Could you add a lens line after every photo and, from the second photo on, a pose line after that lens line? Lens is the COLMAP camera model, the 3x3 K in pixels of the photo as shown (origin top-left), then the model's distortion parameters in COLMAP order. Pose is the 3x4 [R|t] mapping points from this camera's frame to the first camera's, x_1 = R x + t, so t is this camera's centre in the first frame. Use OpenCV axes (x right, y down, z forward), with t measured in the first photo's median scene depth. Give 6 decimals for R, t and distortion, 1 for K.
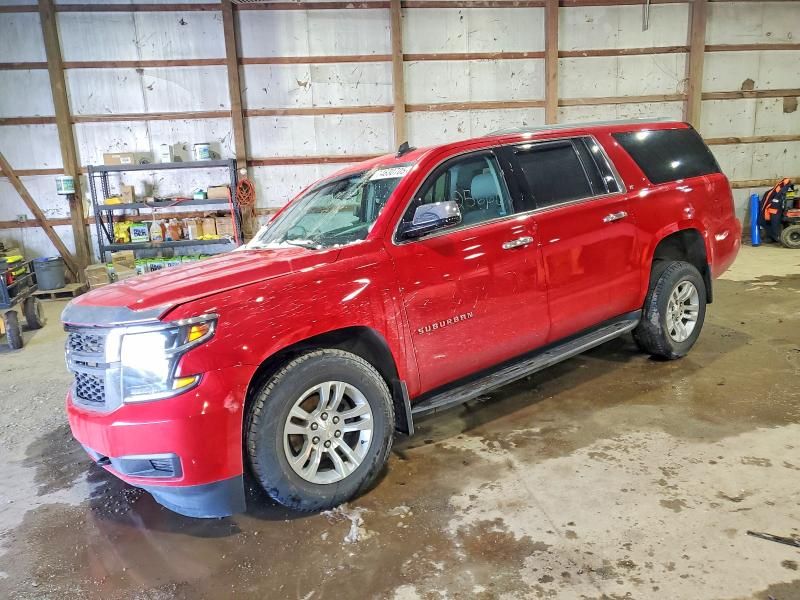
lens RADIAL K [[613.9, 0, 395.7], [0, 613.9, 288.7], [0, 0, 1]] dist [0.013669, 0.003194]
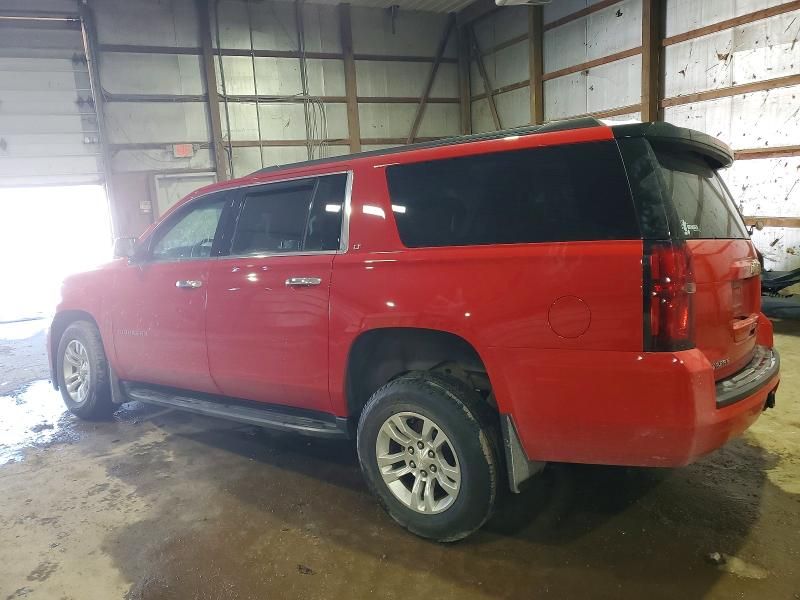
lens RADIAL K [[615.8, 0, 400.0], [0, 615.8, 300.0], [0, 0, 1]] dist [-0.013618, 0.000055]
pose [[0.279995, 0.206022, -0.937634, 1.246933], [-0.145325, 0.974541, 0.170735, -0.268718], [0.948938, 0.088457, 0.302807, 1.014545]]
